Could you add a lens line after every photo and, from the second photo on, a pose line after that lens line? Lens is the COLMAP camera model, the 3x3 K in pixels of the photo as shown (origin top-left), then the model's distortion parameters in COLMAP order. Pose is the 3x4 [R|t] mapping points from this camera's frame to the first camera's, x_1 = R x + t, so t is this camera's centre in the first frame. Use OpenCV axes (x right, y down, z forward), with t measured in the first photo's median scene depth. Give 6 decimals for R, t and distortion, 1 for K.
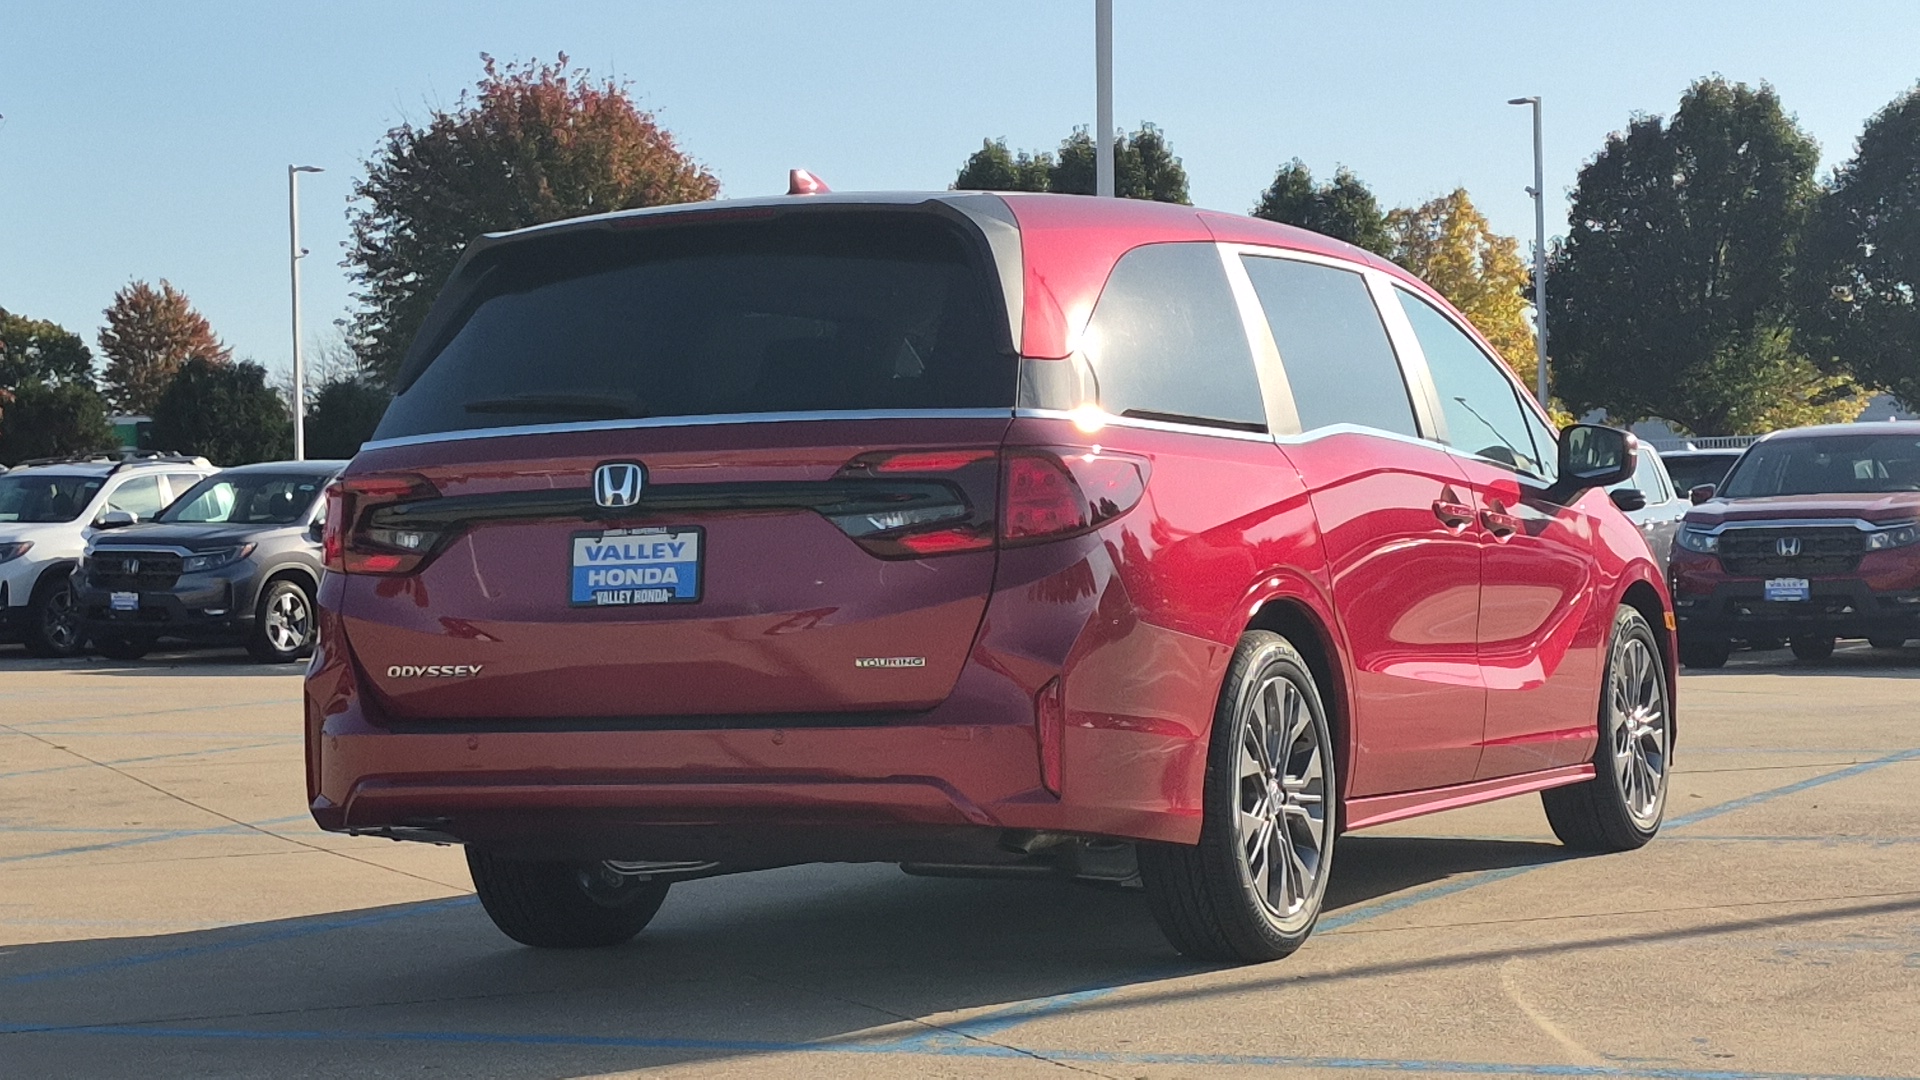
lens RADIAL K [[3559.3, 0, 960.0], [0, 3559.3, 540.0], [0, 0, 1]] dist [0.010683, -0.032632]
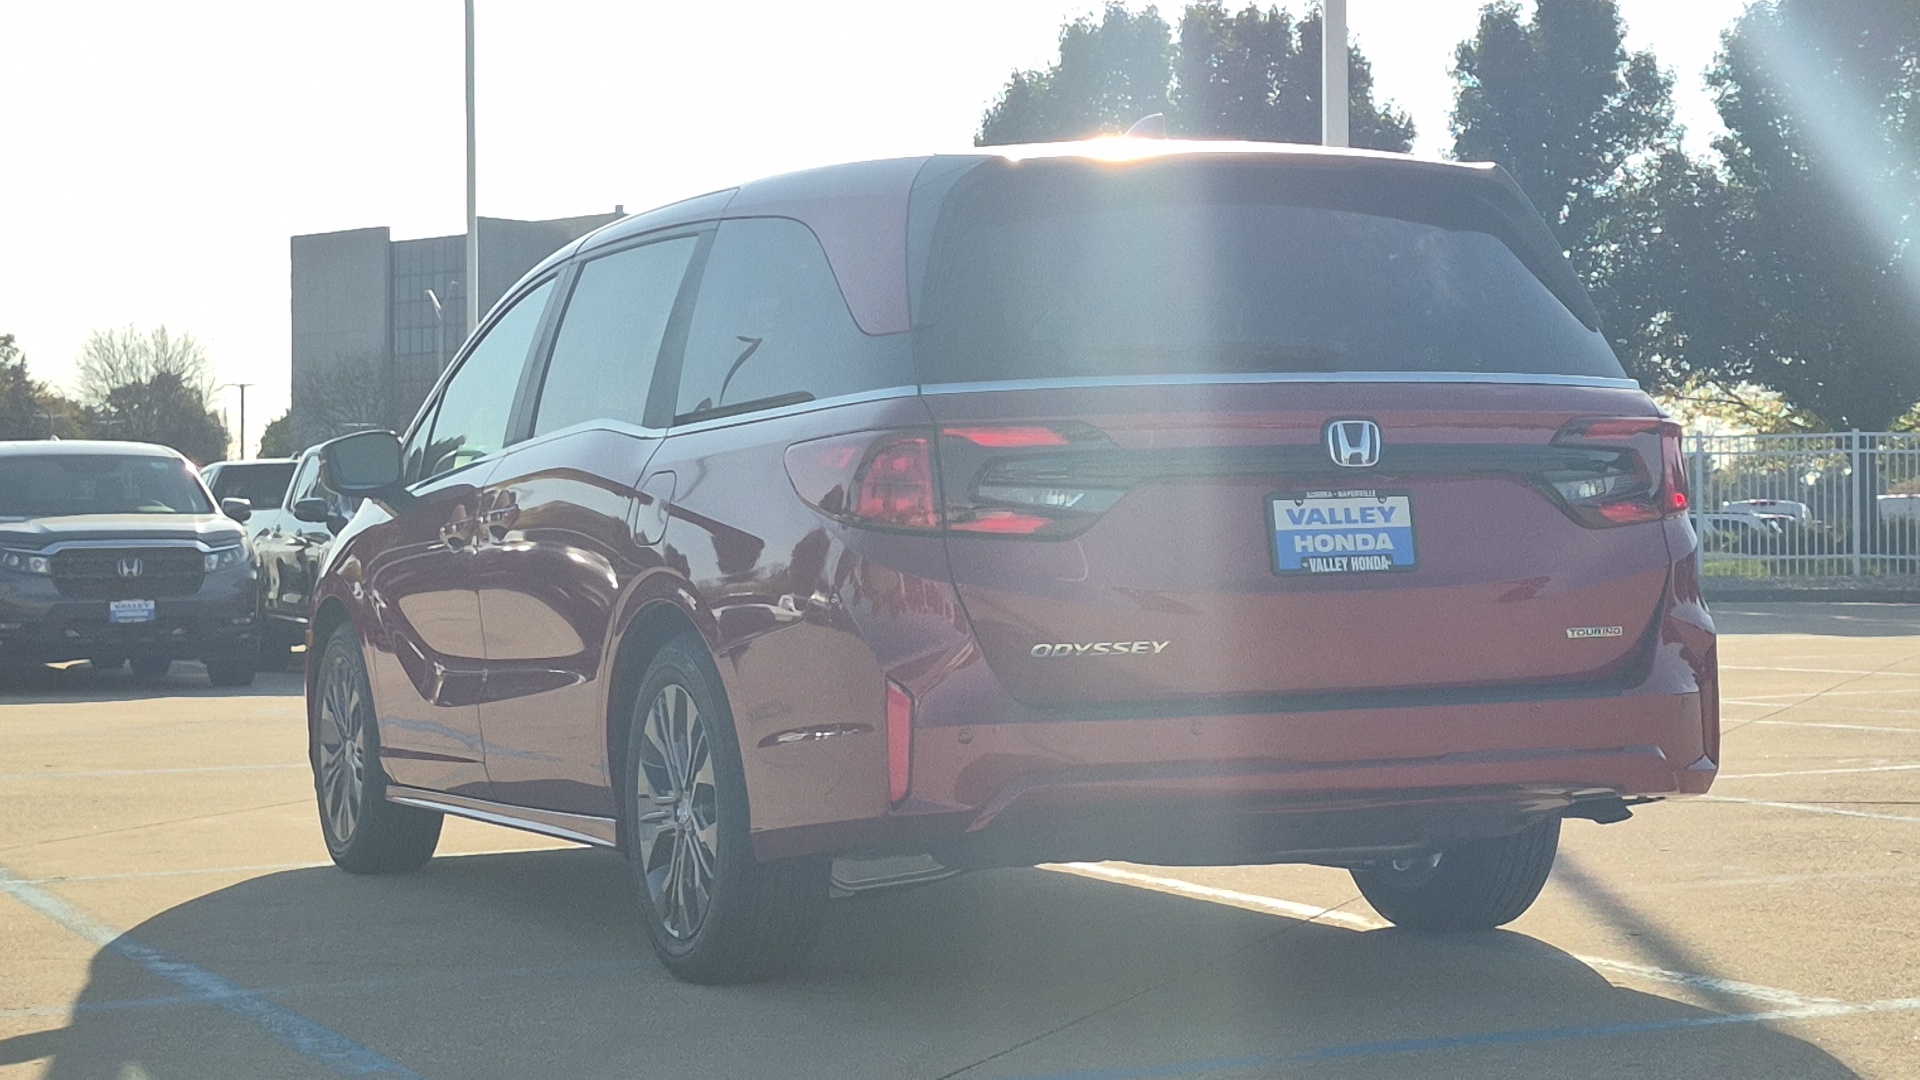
lens RADIAL K [[3480.4, 0, 960.0], [0, 3480.4, 540.0], [0, 0, 1]] dist [-0.011844, -0.087339]
pose [[0.665442, 0.017914, 0.746235, -0.828071], [-0.007769, 0.999824, -0.017074, 0.025667], [-0.746409, 0.005564, 0.665464, 0.467389]]
